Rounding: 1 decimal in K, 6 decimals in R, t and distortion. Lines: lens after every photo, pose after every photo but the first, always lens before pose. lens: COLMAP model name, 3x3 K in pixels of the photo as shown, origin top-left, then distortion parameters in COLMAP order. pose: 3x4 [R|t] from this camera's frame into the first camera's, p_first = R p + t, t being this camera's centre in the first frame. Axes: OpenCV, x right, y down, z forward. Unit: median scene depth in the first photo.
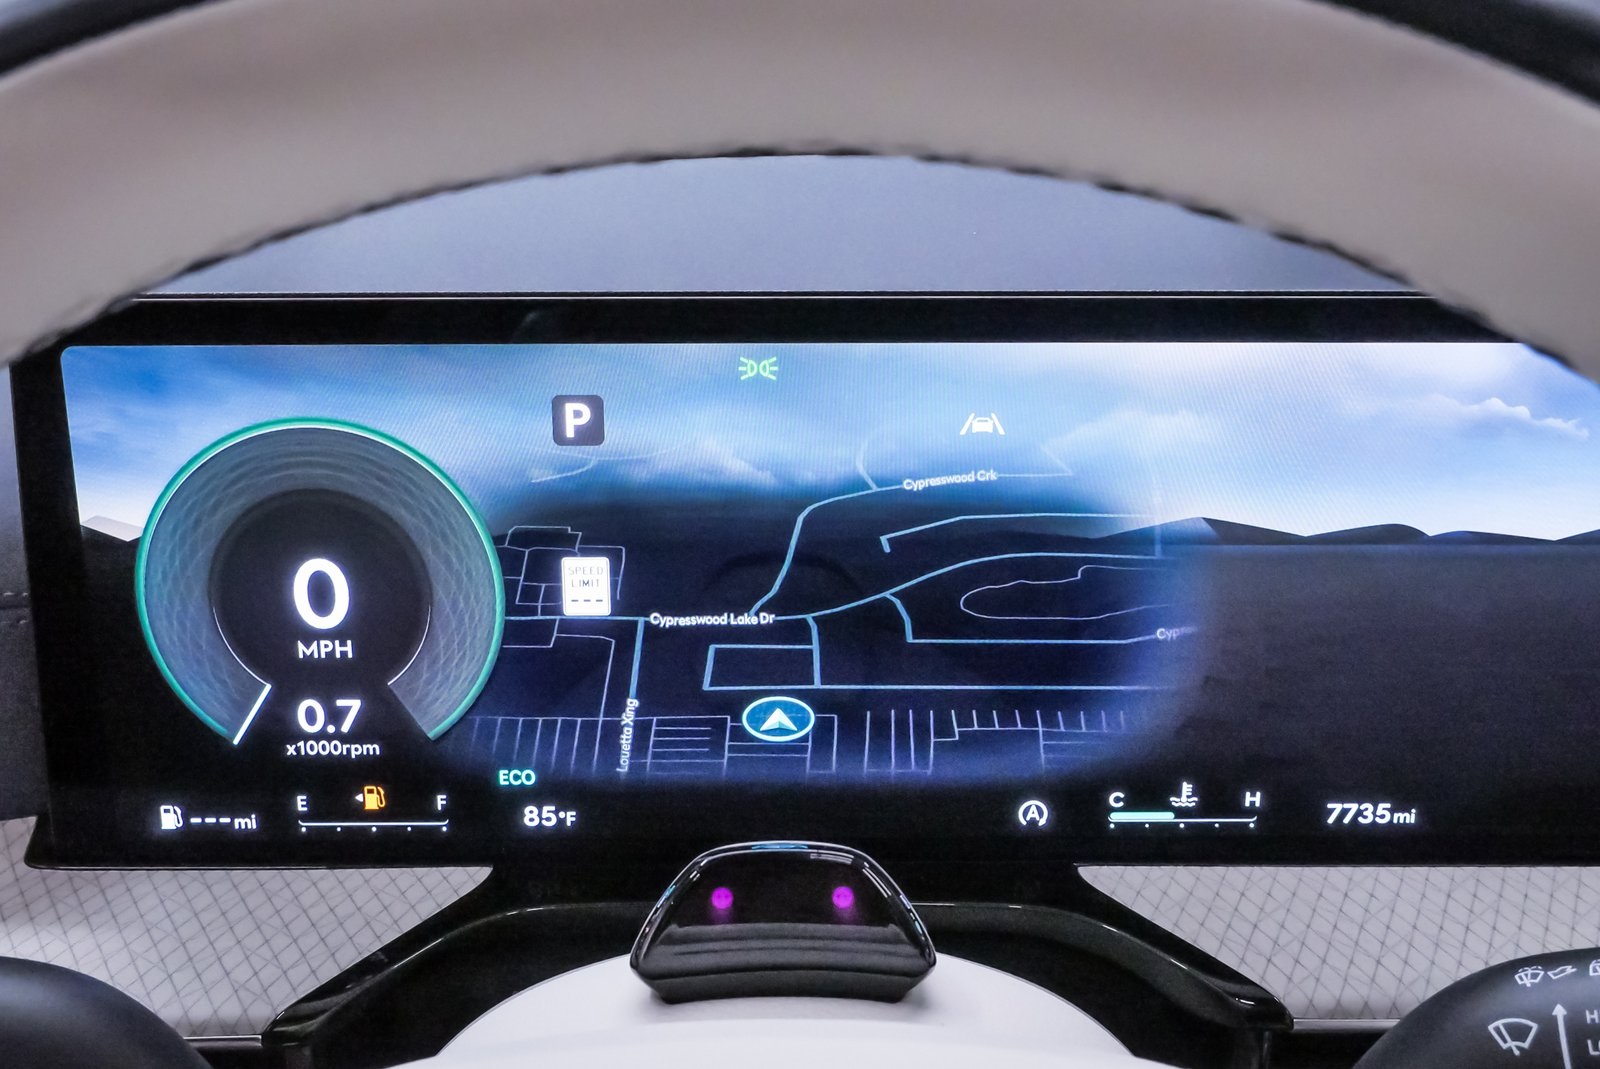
lens RADIAL K [[1608.0, 0, 800.0], [0, 1608.0, 534.5], [0, 0, 1]] dist [-0.016185, -0.008514]
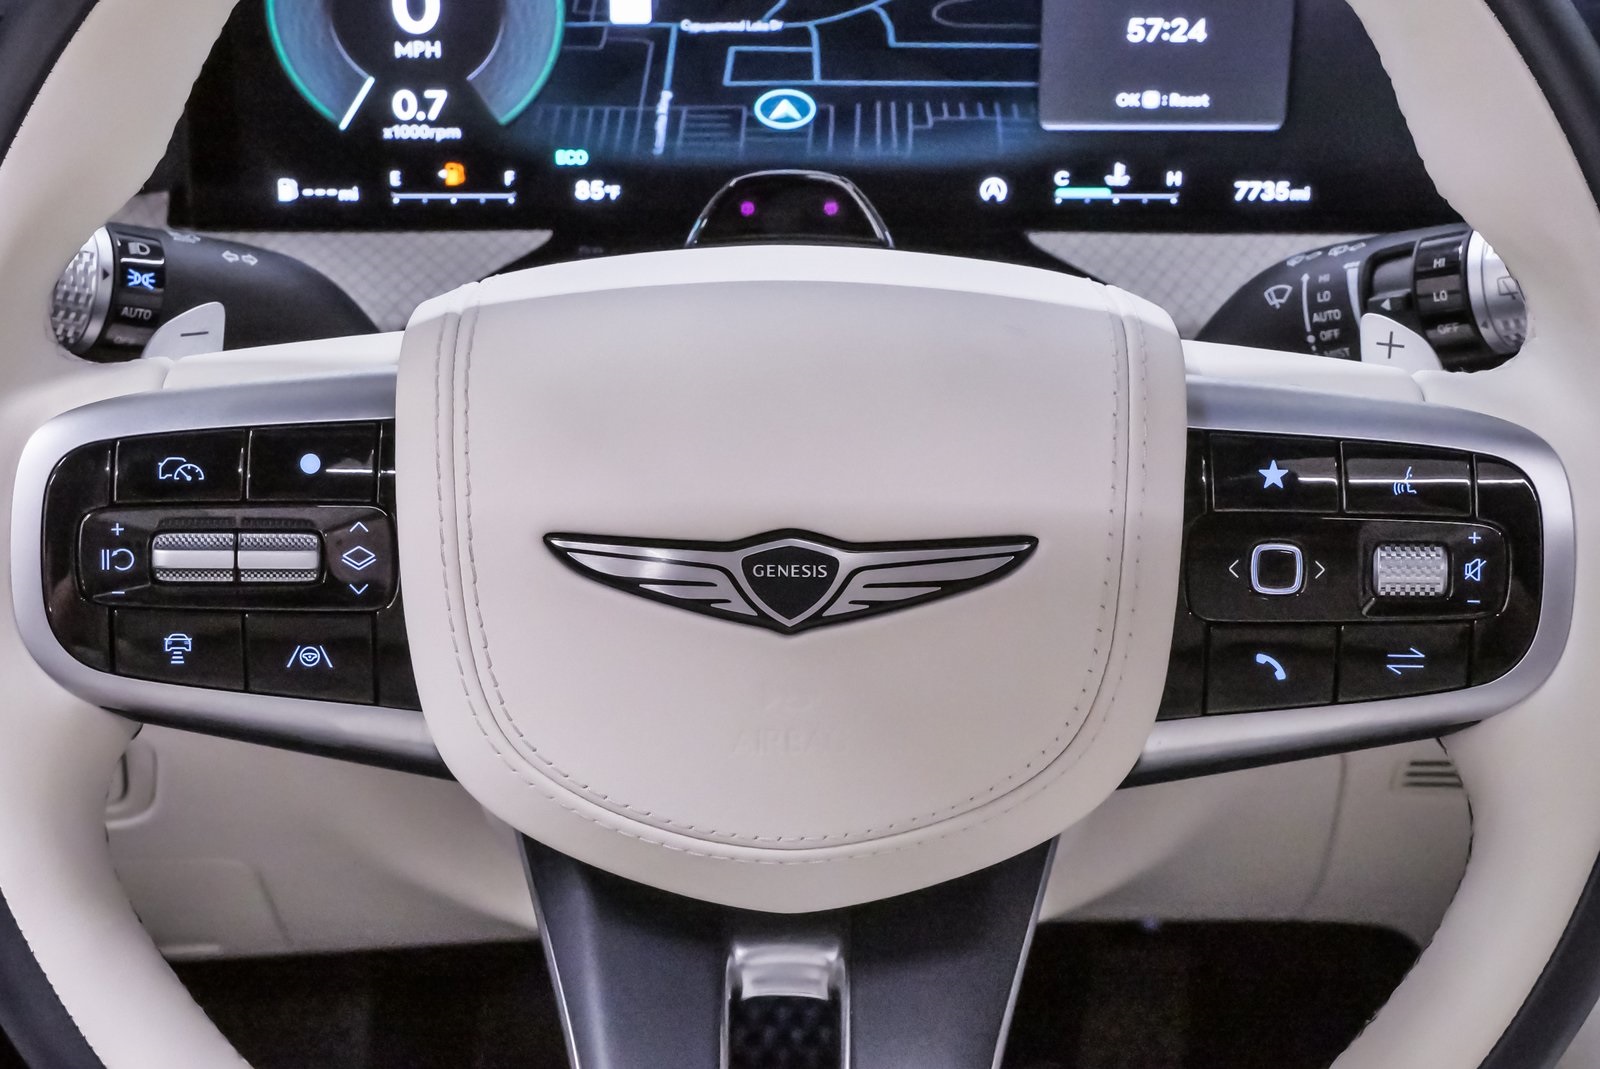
lens RADIAL K [[3034.0, 0, 795.8], [0, 3034.0, 509.9], [0, 0, 1]] dist [0.035976, 0.049366]
pose [[0.999992, 0.003681, -0.001418, -0.000913], [-0.003373, 0.984267, 0.176657, 0.006254], [0.002046, -0.176651, 0.984271, -1.337104]]
